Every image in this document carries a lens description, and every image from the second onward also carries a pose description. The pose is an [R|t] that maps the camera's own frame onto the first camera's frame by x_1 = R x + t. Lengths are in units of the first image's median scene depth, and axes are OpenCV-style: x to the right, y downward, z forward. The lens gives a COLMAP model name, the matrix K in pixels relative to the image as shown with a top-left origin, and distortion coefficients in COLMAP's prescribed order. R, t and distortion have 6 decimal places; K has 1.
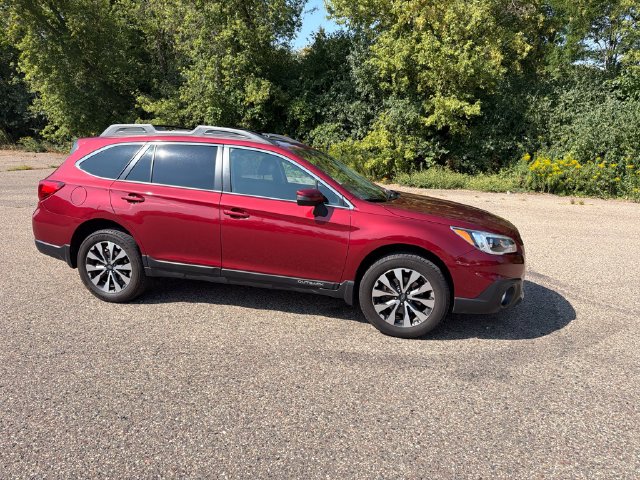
lens RADIAL K [[445.3, 0, 320.5], [0, 445.3, 243.0], [0, 0, 1]] dist [0.057124, -0.081701]
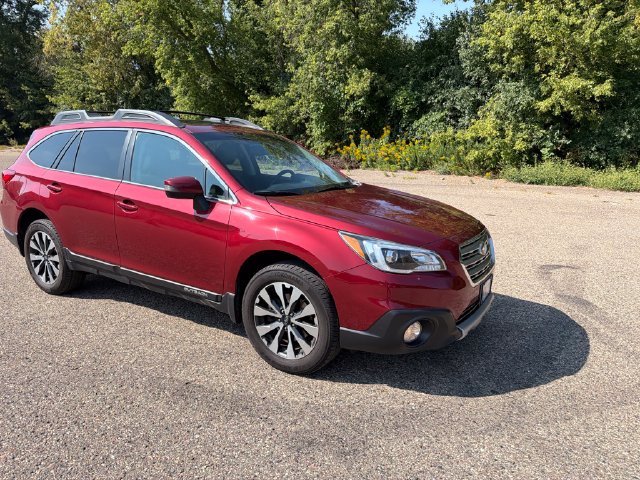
lens RADIAL K [[445.3, 0, 320.5], [0, 445.3, 243.0], [0, 0, 1]] dist [0.057124, -0.081701]
pose [[0.953383, 0.049378, -0.297695, 0.100802], [-0.046854, 0.998780, 0.015611, -0.005614], [0.298102, -0.000935, 0.954533, 0.061260]]
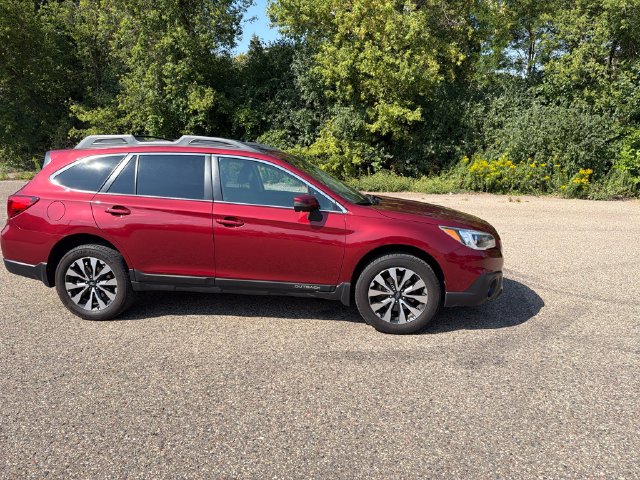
lens RADIAL K [[443.7, 0, 320.4], [0, 443.7, 239.7], [0, 0, 1]] dist [0.069023, -0.097426]
pose [[0.990417, -0.046469, 0.130060, -0.027308], [0.049109, 0.998646, -0.017157, -0.000003], [-0.129087, 0.023380, 0.991358, -0.003936]]
